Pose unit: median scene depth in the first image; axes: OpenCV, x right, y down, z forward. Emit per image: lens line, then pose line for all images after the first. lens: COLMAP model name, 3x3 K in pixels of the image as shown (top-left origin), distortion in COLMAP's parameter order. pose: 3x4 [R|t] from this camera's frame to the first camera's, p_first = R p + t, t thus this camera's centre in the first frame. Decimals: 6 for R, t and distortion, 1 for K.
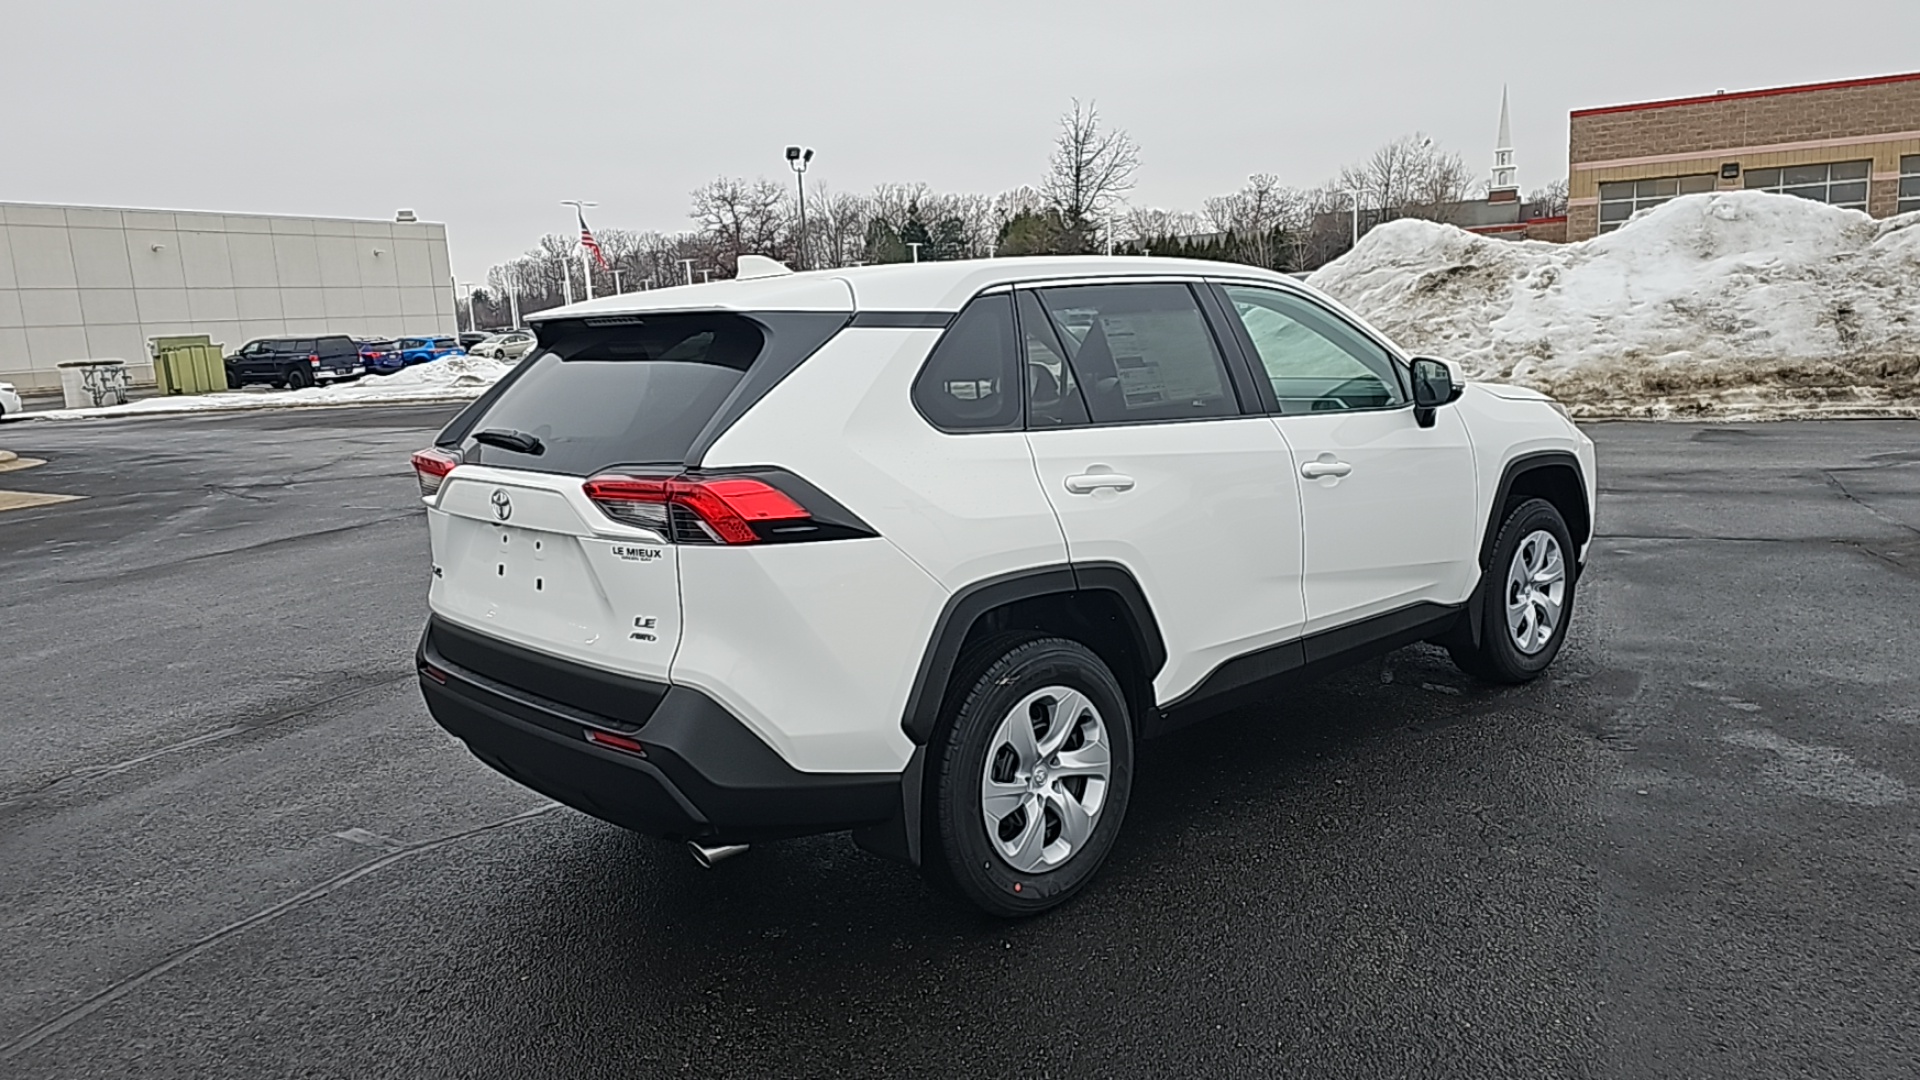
lens RADIAL K [[1365.8, 0, 956.8], [0, 1365.8, 558.7], [0, 0, 1]] dist [0.071834, -0.059937]
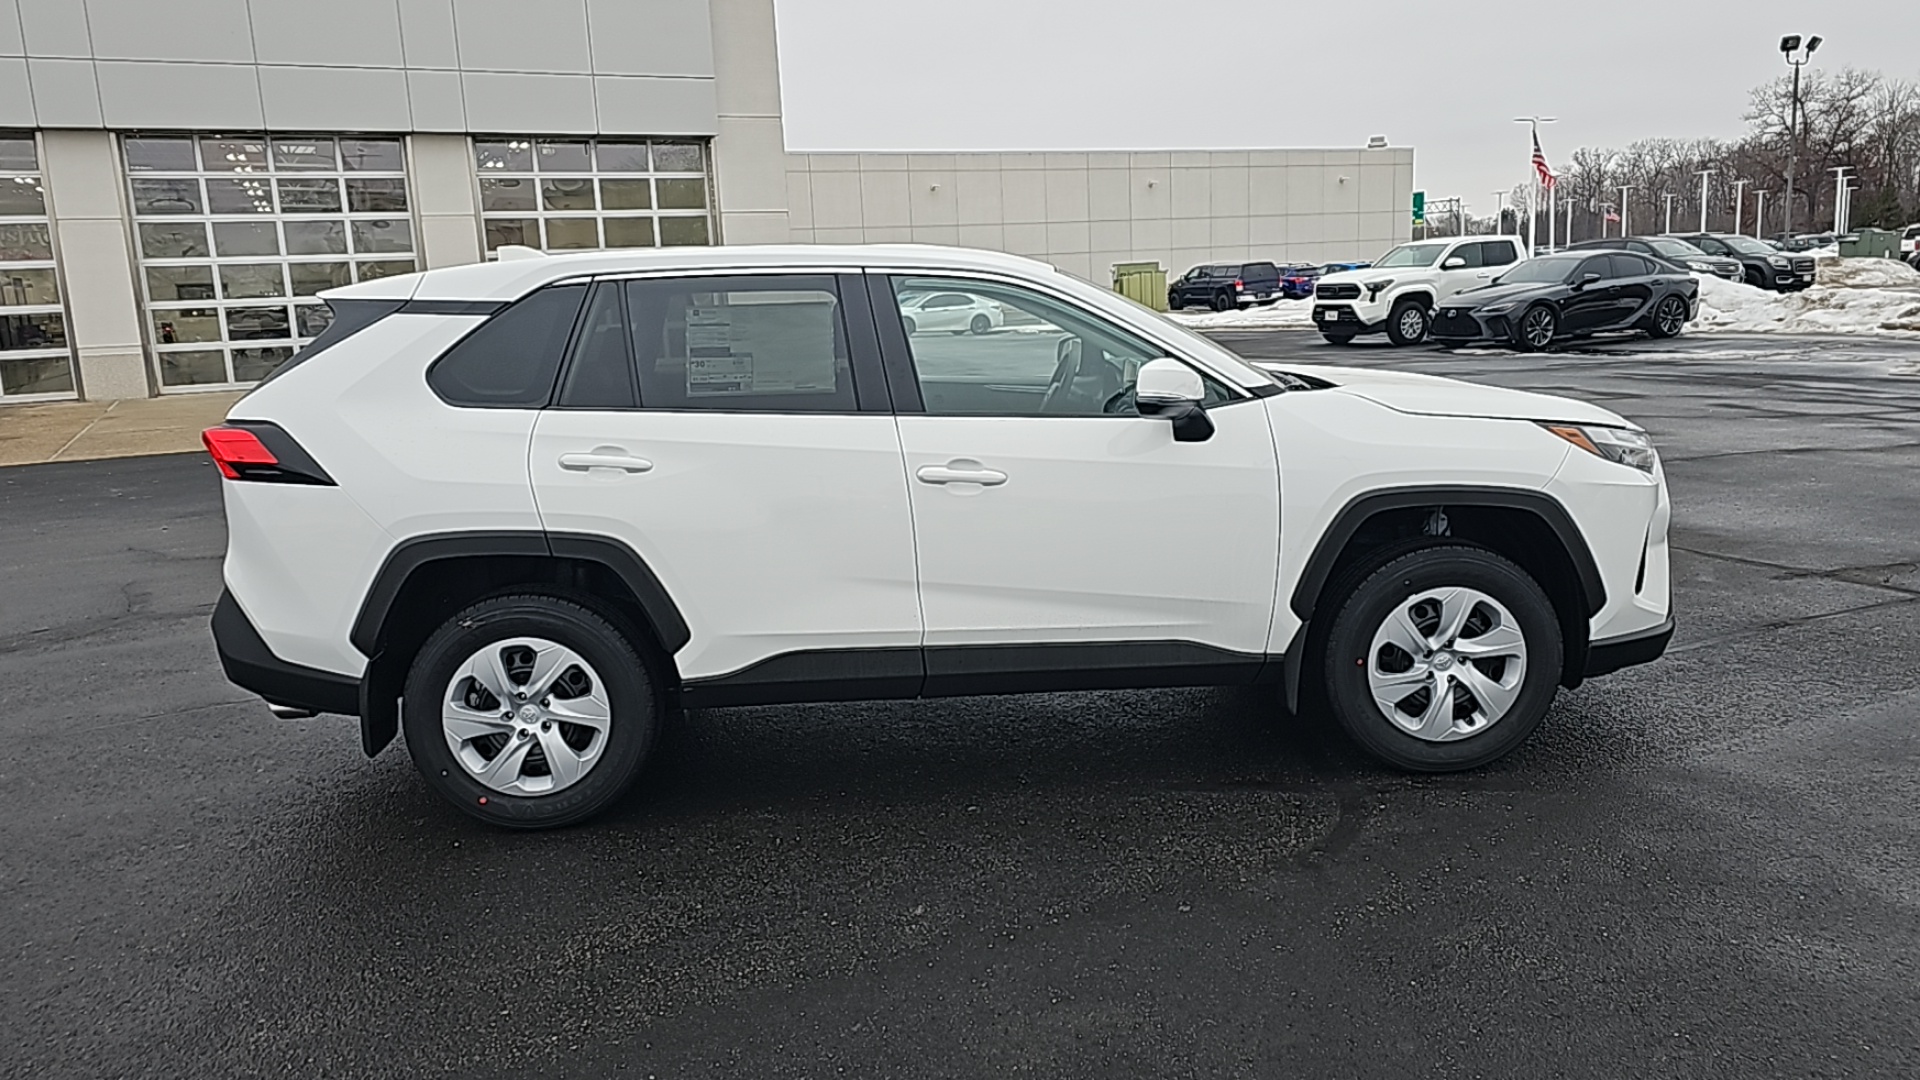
lens RADIAL K [[1365.8, 0, 959.5], [0, 1365.8, 544.4], [0, 0, 1]] dist [0.071834, -0.059937]
pose [[0.769163, 0.139520, -0.623637, 0.368301], [-0.111250, 0.990209, 0.084318, -0.041811], [0.629295, 0.004526, 0.777154, 0.120175]]
